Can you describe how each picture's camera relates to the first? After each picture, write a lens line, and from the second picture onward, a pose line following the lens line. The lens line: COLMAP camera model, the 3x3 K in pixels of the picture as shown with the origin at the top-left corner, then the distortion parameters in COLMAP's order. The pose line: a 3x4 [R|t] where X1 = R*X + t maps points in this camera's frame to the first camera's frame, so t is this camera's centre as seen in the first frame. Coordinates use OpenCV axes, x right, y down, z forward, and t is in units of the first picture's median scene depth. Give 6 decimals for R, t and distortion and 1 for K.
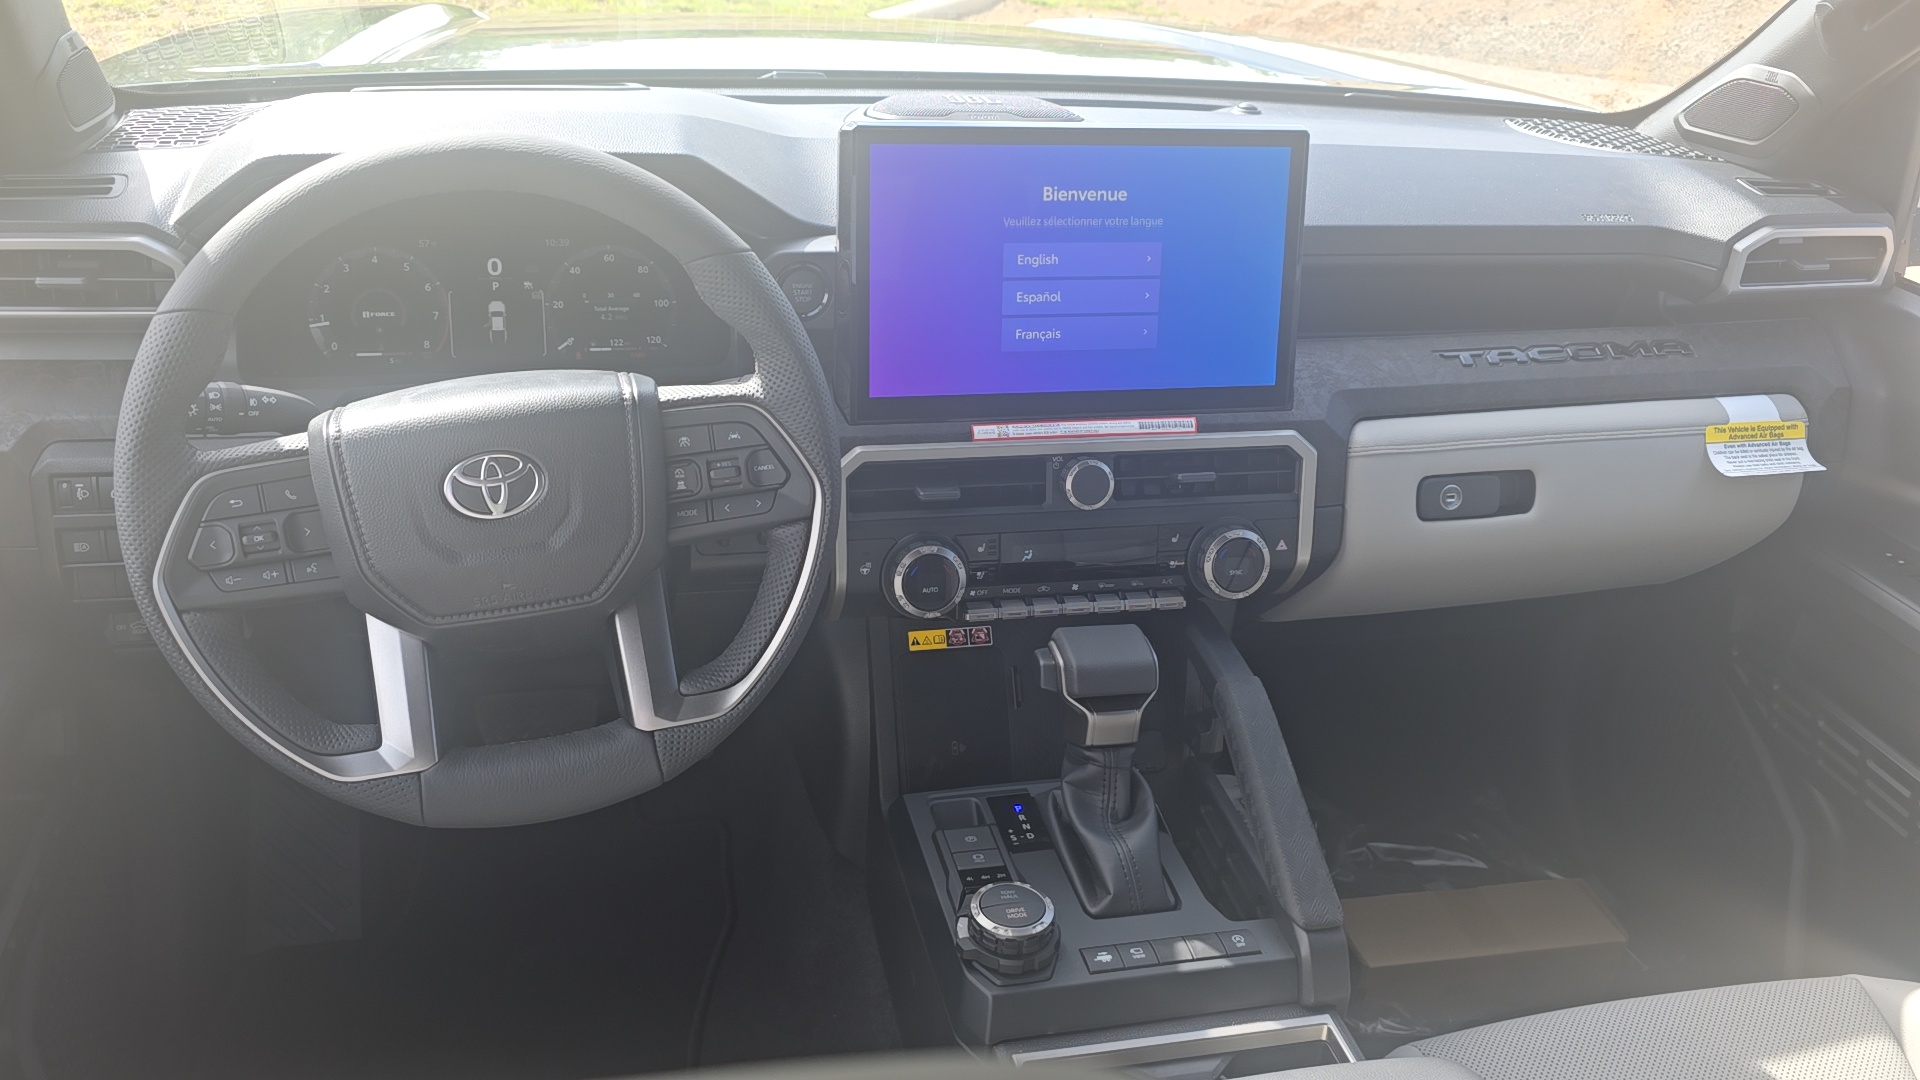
lens RADIAL K [[1600.8, 0, 951.0], [0, 1600.8, 534.3], [0, 0, 1]] dist [-0.007536, 0.016331]
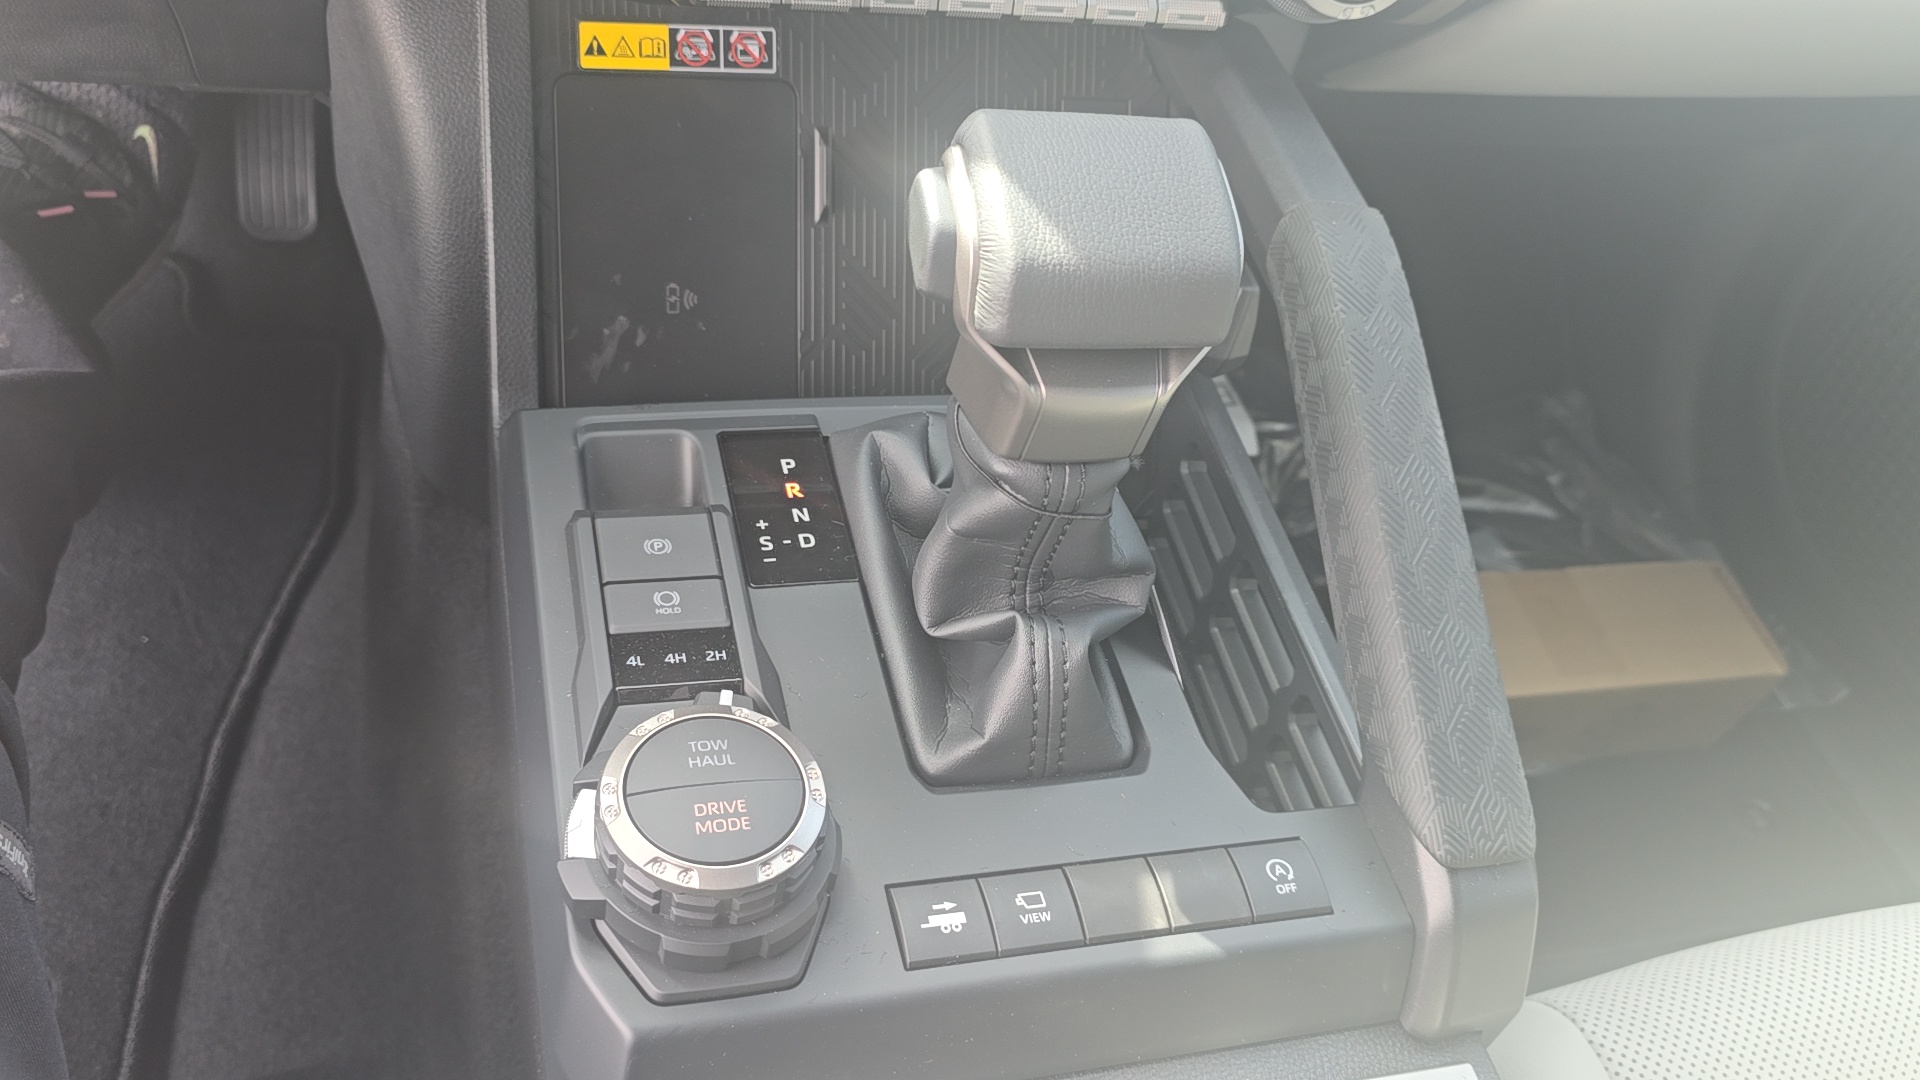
lens RADIAL K [[1600.8, 0, 951.0], [0, 1600.8, 534.3], [0, 0, 1]] dist [-0.007536, 0.016331]
pose [[0.992765, 0.077613, 0.091620, 0.048689], [-0.103234, 0.941384, 0.321152, 0.046811], [-0.061325, -0.328287, 0.942585, 0.600028]]
